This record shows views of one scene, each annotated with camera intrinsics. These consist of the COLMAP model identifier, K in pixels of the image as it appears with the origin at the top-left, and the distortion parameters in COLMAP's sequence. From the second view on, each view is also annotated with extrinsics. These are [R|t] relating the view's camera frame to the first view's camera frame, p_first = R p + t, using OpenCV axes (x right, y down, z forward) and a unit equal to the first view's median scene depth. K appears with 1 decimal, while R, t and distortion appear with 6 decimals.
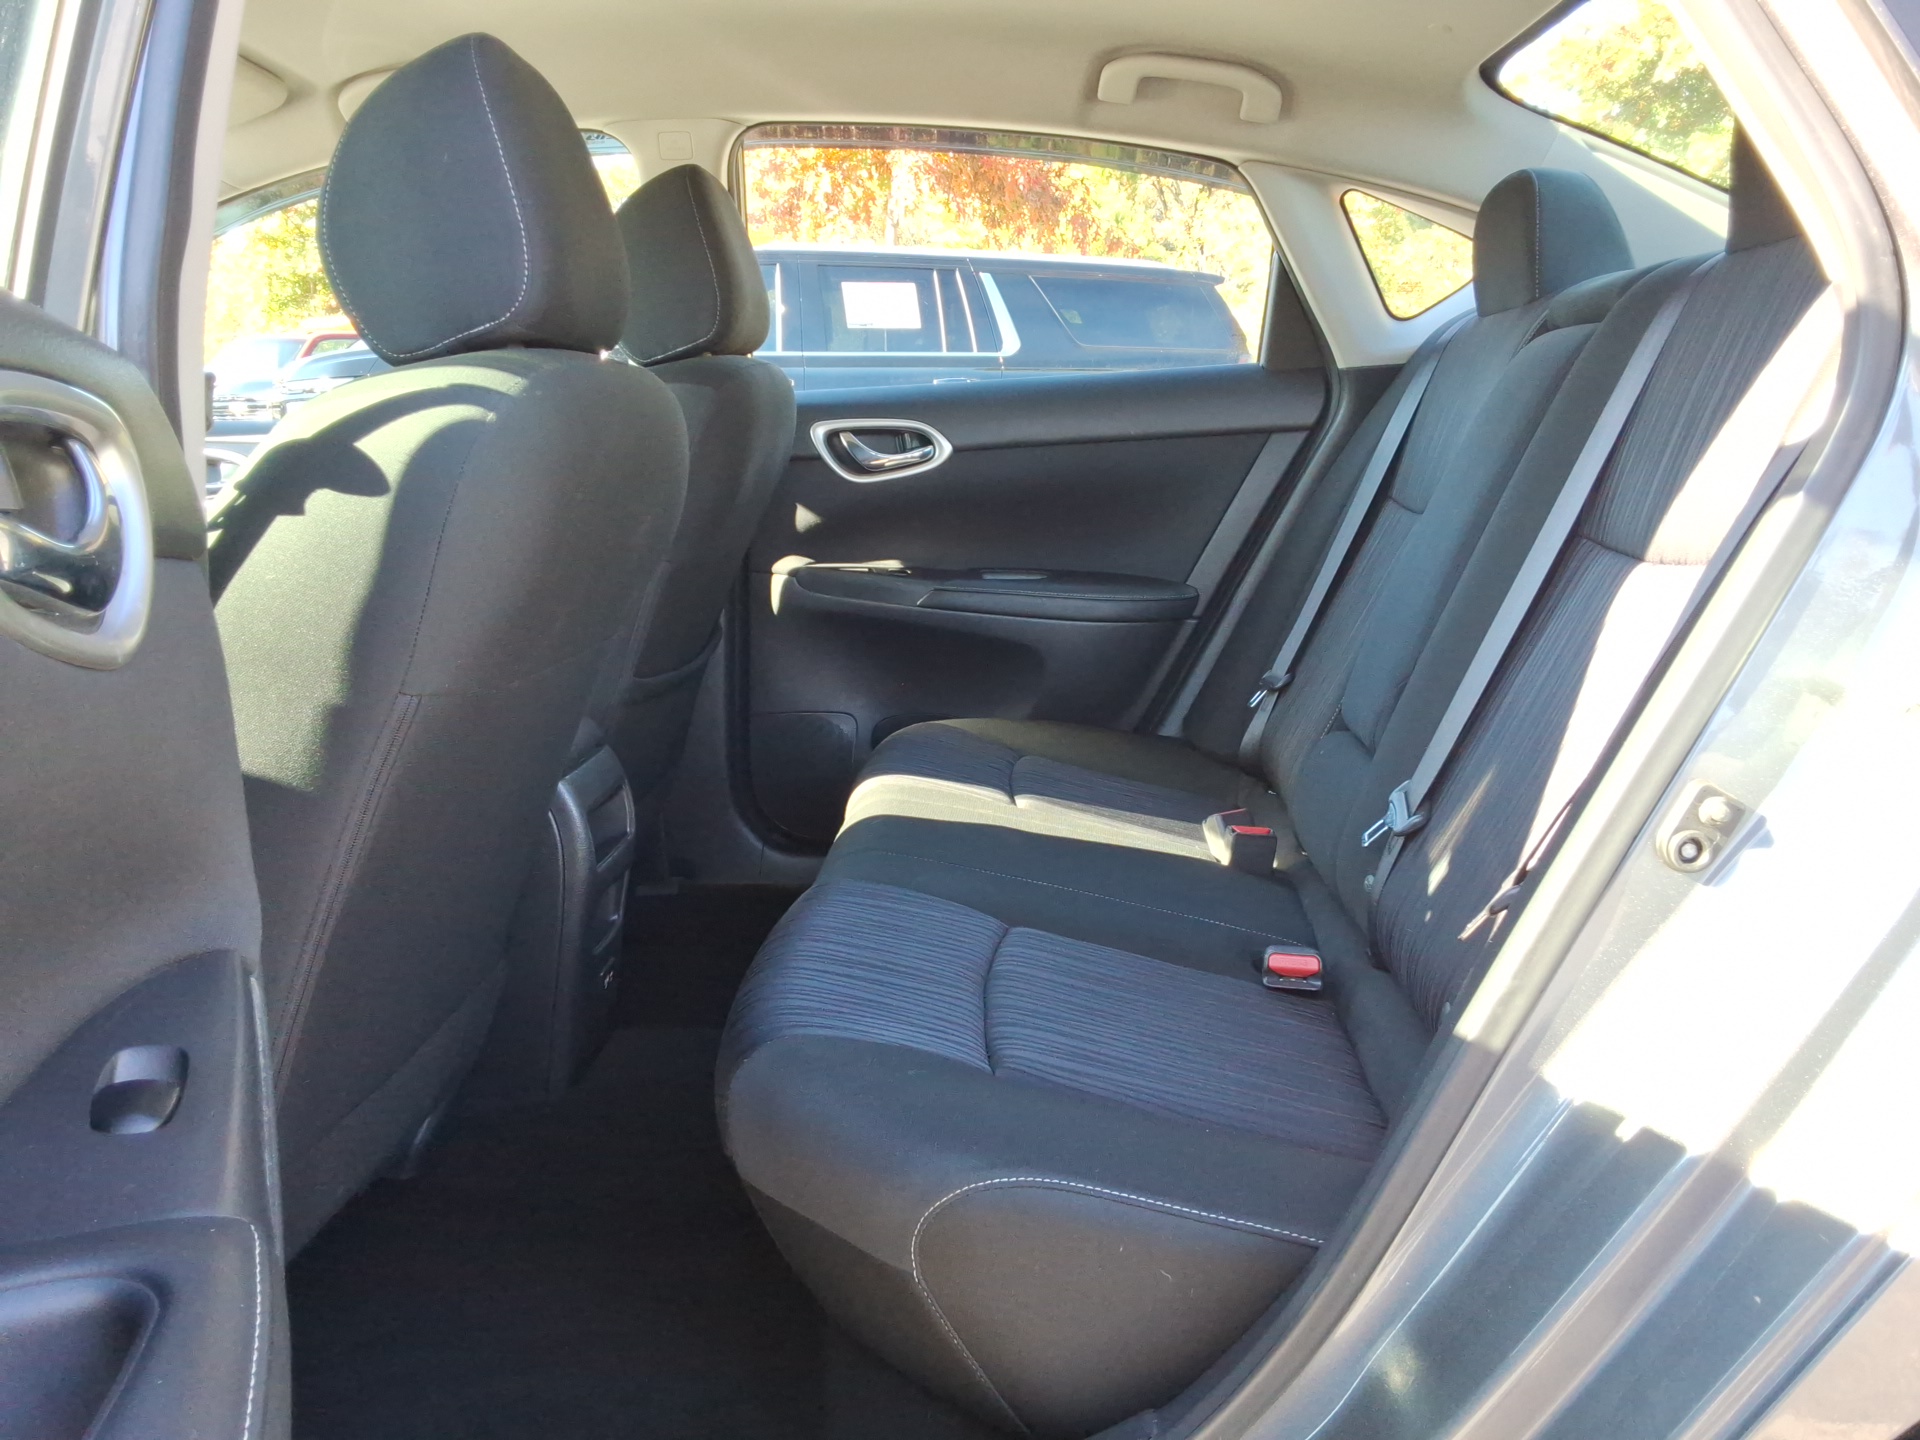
lens RADIAL K [[1552.6, 0, 978.9], [0, 1552.6, 698.0], [0, 0, 1]] dist [0.134398, -0.222988]
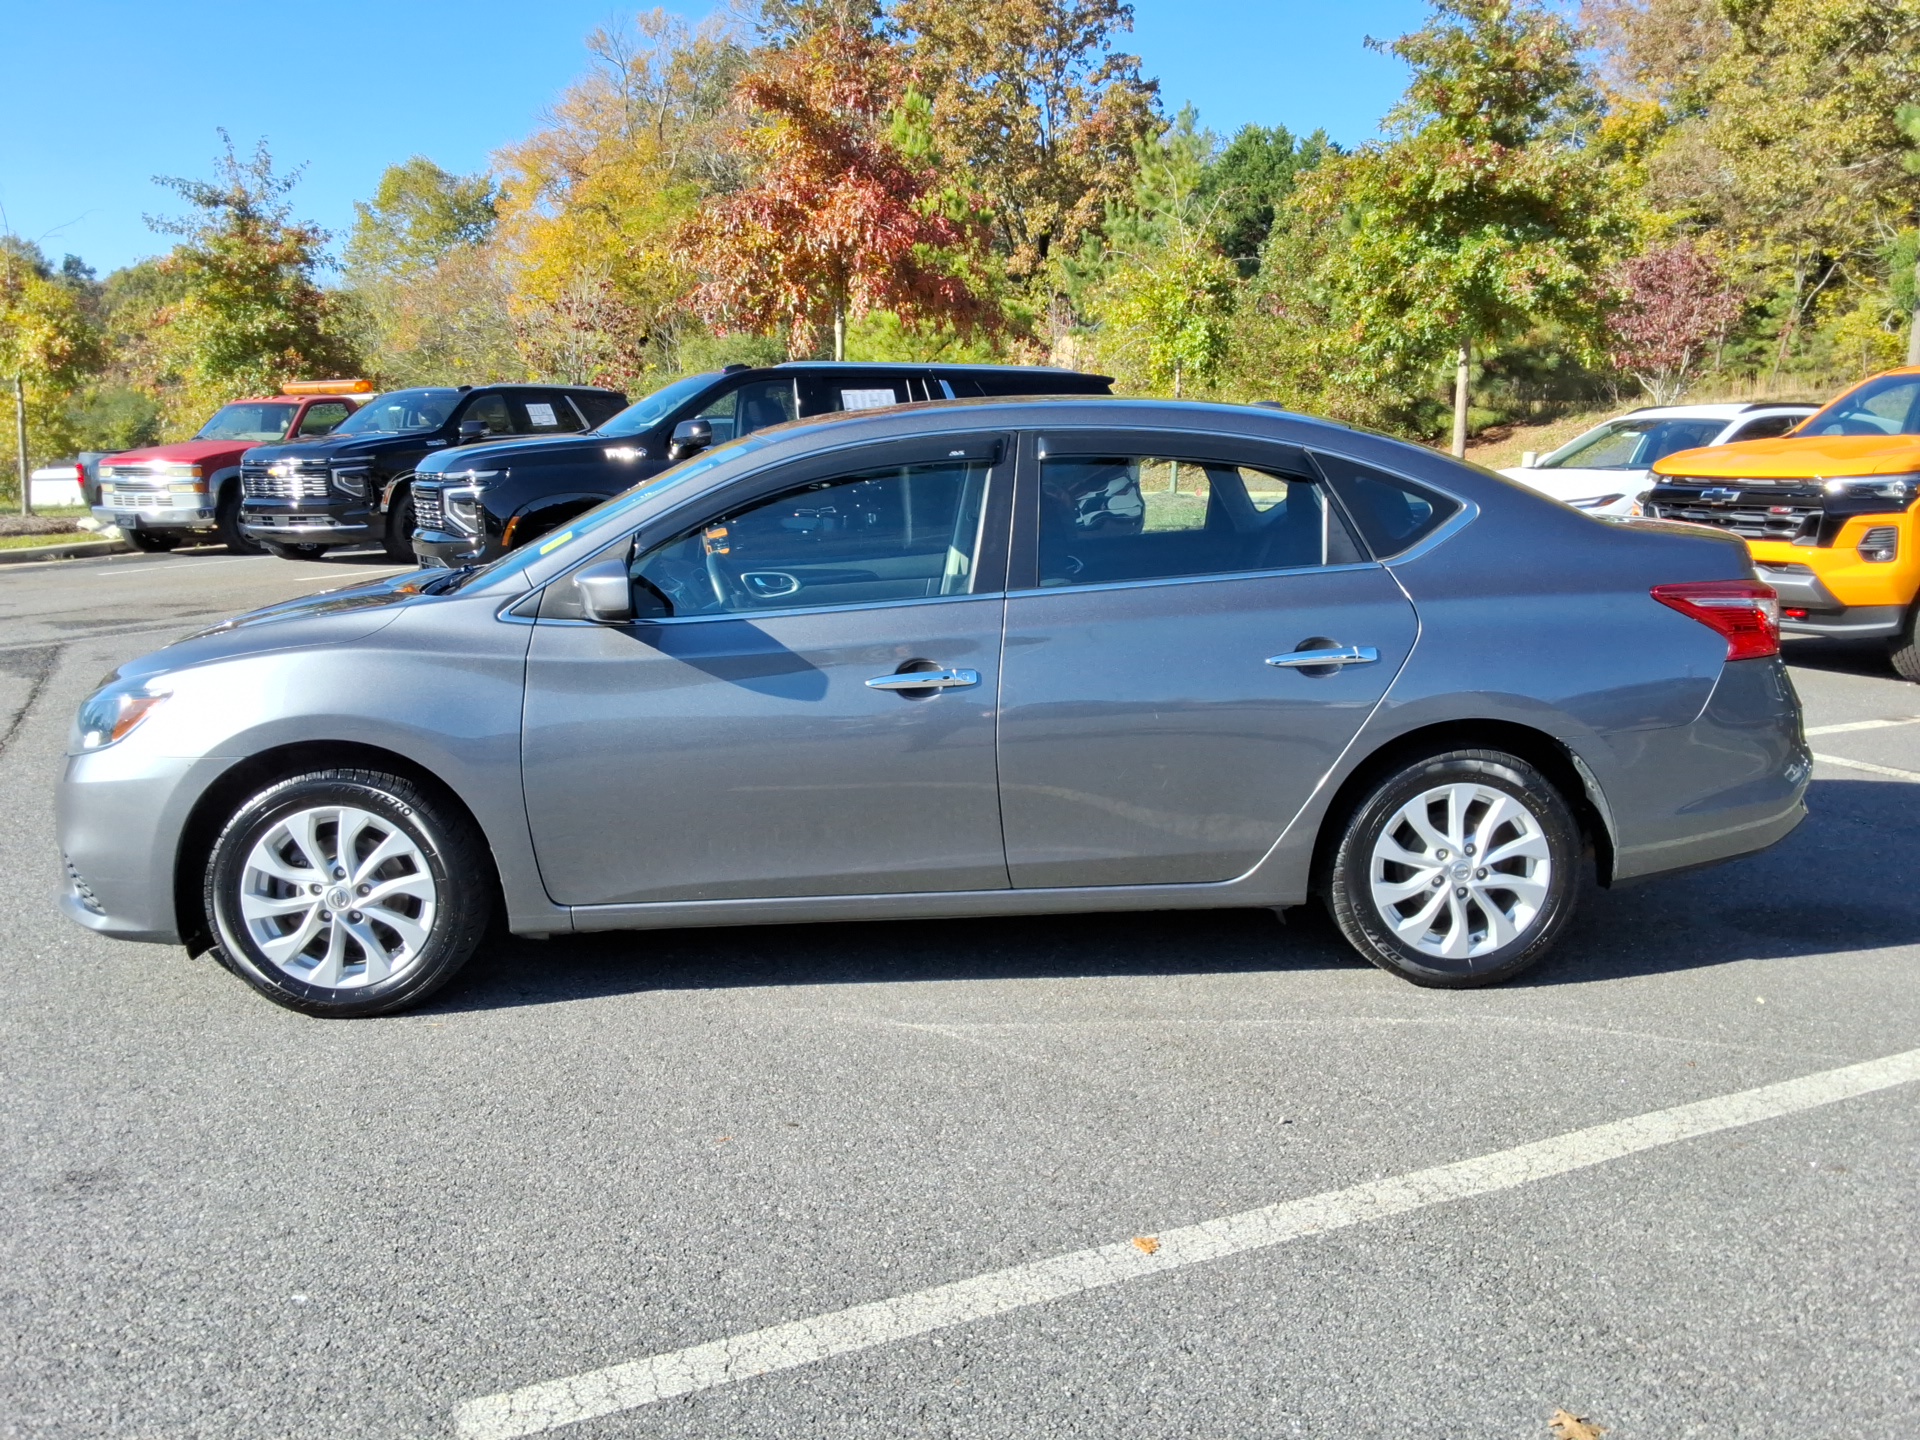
lens RADIAL K [[1566.3, 0, 985.3], [0, 1566.3, 711.8], [0, 0, 1]] dist [0.136397, -0.235285]
pose [[0.994436, -0.032439, 0.100219, -0.067282], [0.032738, 0.999463, -0.001340, 0.011075], [-0.100122, 0.004613, 0.994964, -0.226785]]
